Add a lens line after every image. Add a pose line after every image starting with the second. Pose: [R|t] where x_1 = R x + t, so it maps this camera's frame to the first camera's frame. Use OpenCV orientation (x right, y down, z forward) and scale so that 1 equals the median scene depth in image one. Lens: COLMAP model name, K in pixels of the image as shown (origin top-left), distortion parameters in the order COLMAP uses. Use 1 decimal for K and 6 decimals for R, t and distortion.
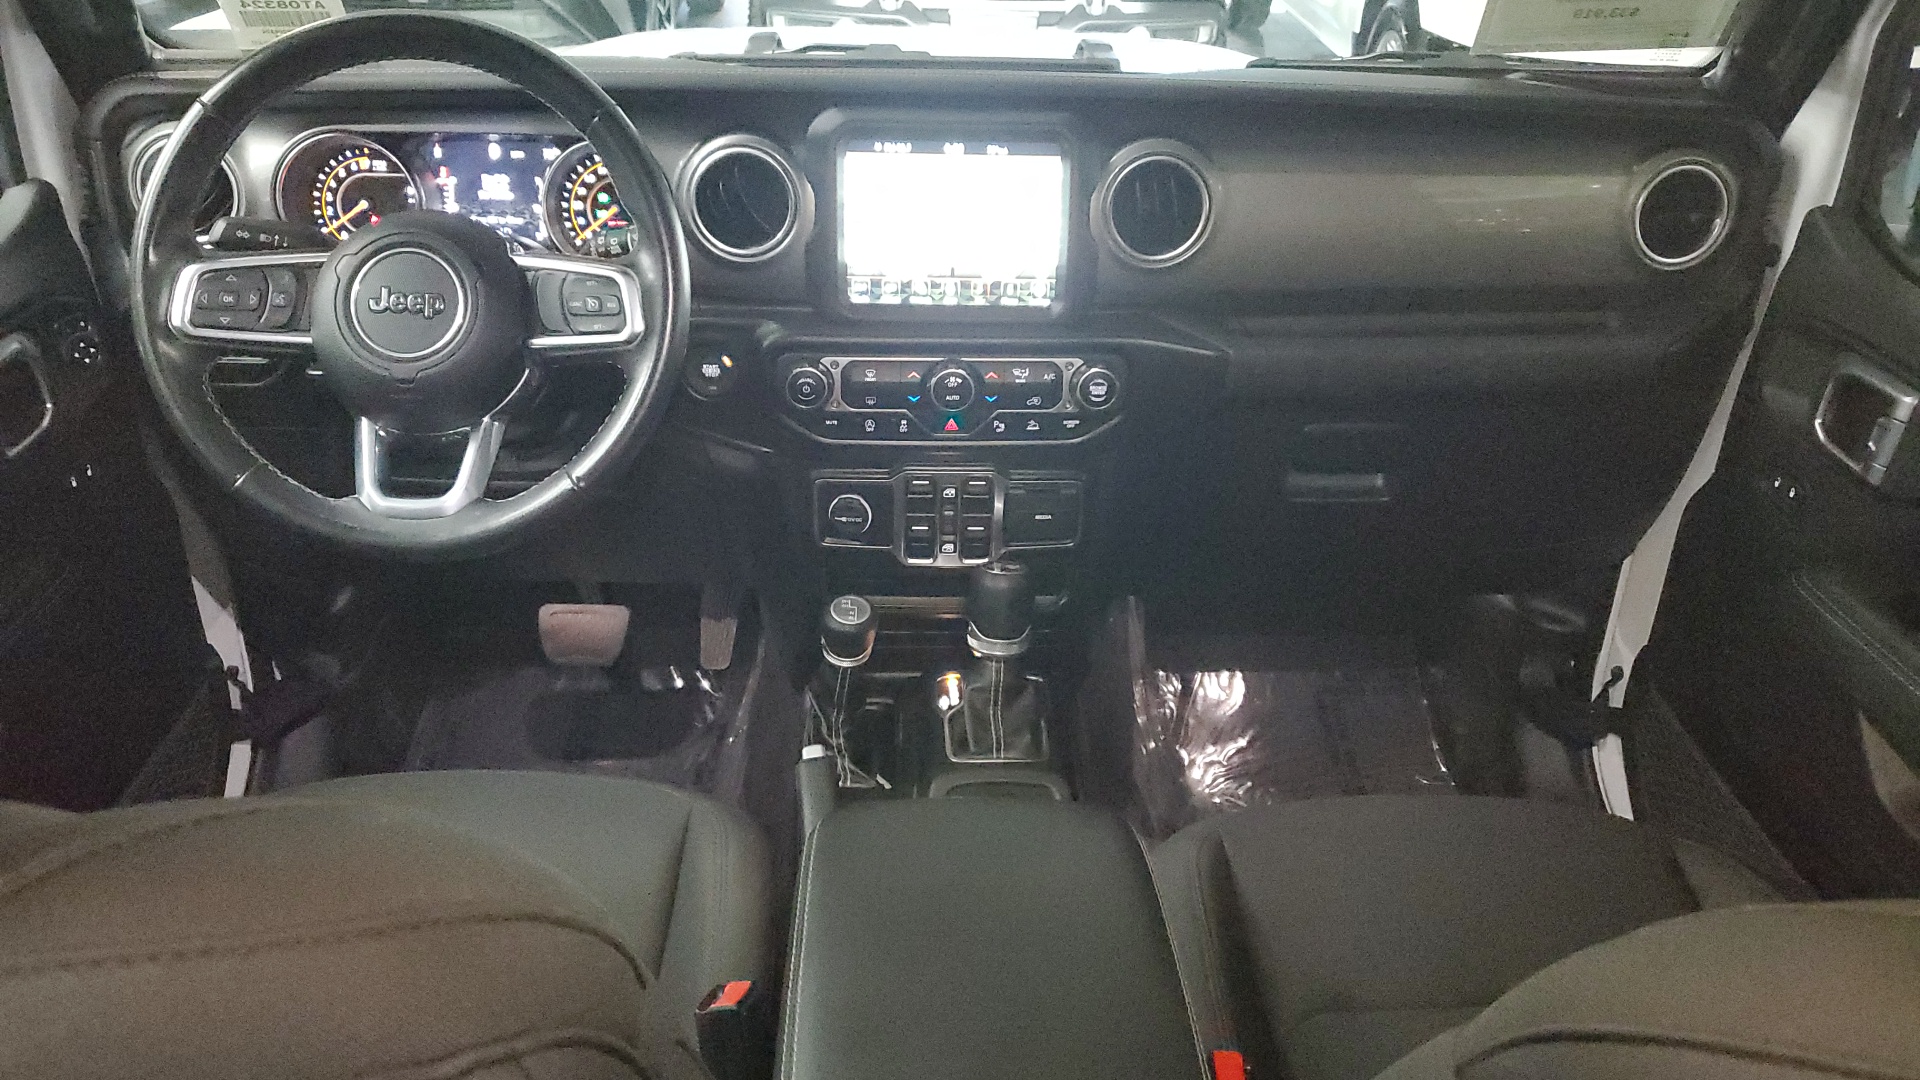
lens RADIAL K [[1576.0, 0, 947.6], [0, 1576.0, 550.7], [0, 0, 1]] dist [0.064648, -0.088503]
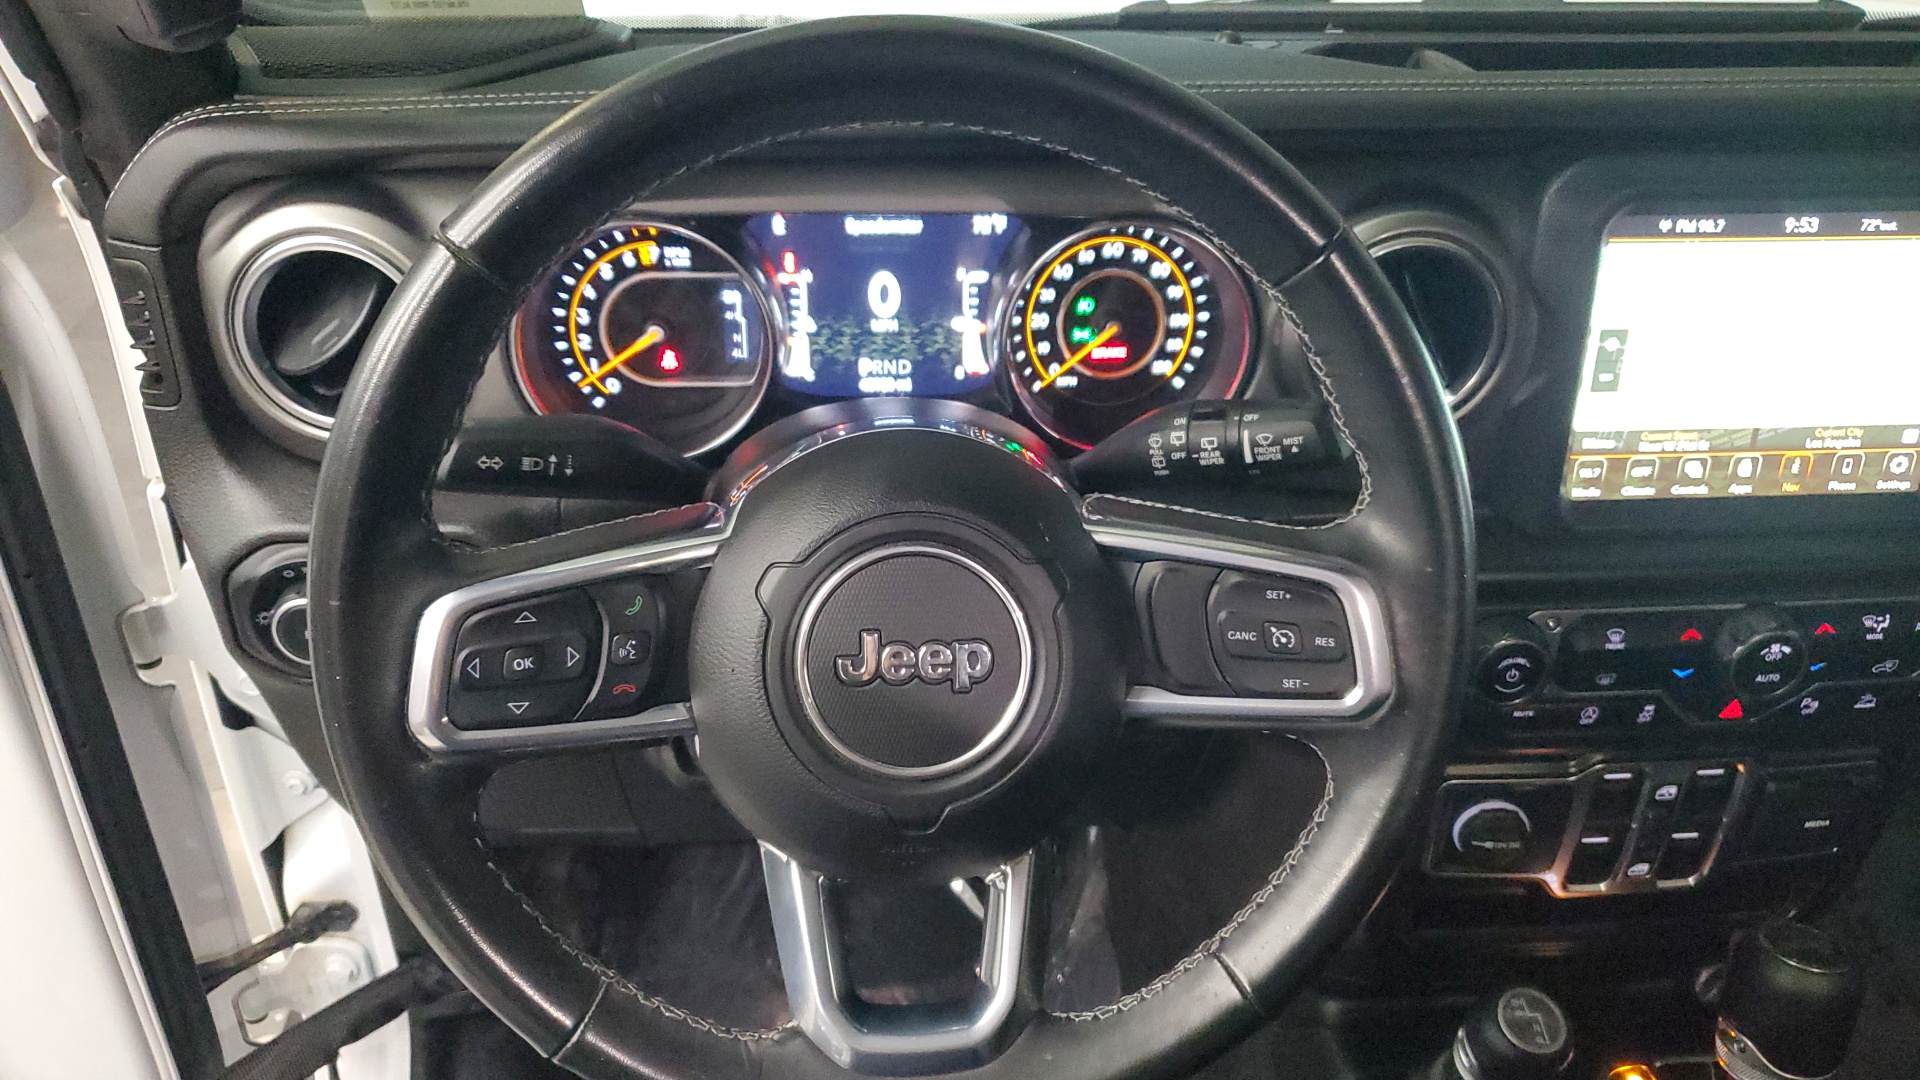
lens RADIAL K [[1576.0, 0, 977.2], [0, 1576.0, 554.2], [0, 0, 1]] dist [0.064648, -0.088503]
pose [[0.997366, -0.033556, 0.064307, -0.294176], [0.025489, 0.992154, 0.122396, -0.205830], [-0.067909, -0.120434, 0.990396, 0.451704]]
